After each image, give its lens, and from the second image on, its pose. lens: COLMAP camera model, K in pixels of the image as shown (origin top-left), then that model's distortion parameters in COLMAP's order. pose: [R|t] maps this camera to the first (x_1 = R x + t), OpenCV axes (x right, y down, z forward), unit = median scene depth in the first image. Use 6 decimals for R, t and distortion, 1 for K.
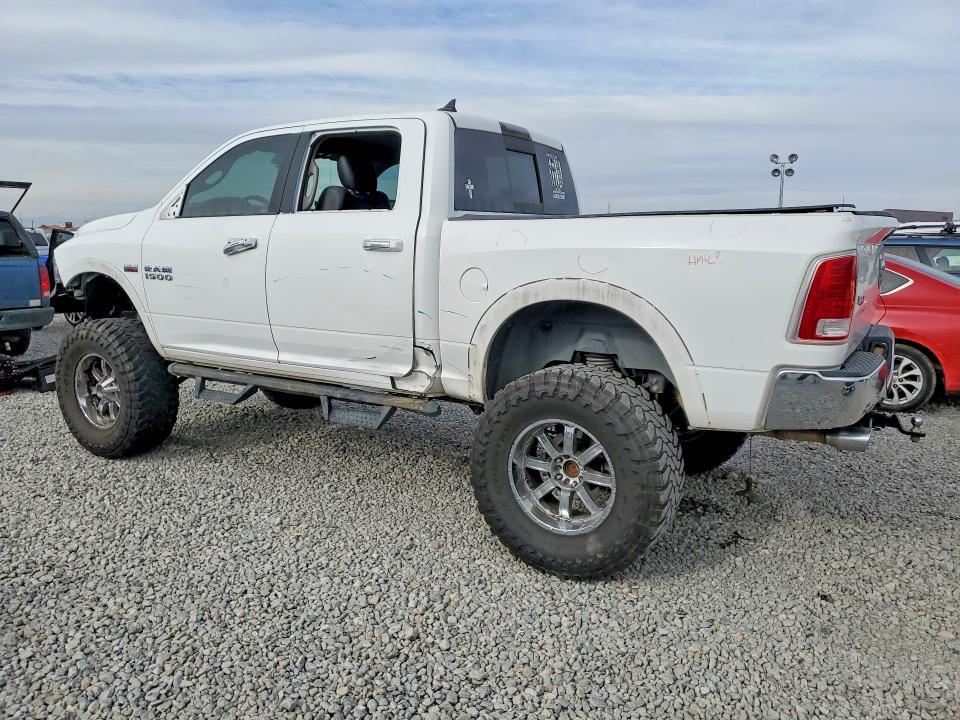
lens RADIAL K [[676.3, 0, 480.0], [0, 676.3, 360.0], [0, 0, 1]] dist [0.067473, -0.051995]
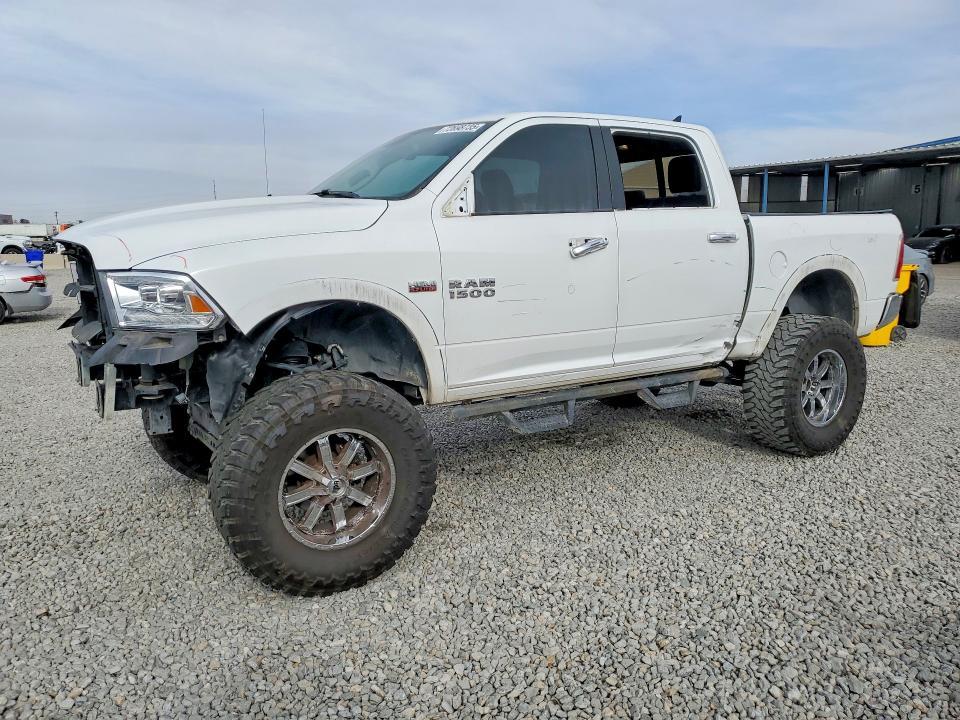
lens RADIAL K [[676.3, 0, 480.0], [0, 676.3, 360.0], [0, 0, 1]] dist [0.067473, -0.051995]
pose [[0.503131, -0.172445, 0.846830, -1.121666], [0.175196, 0.979896, 0.095452, -0.120576], [-0.846265, 0.100336, 0.523228, 0.617663]]
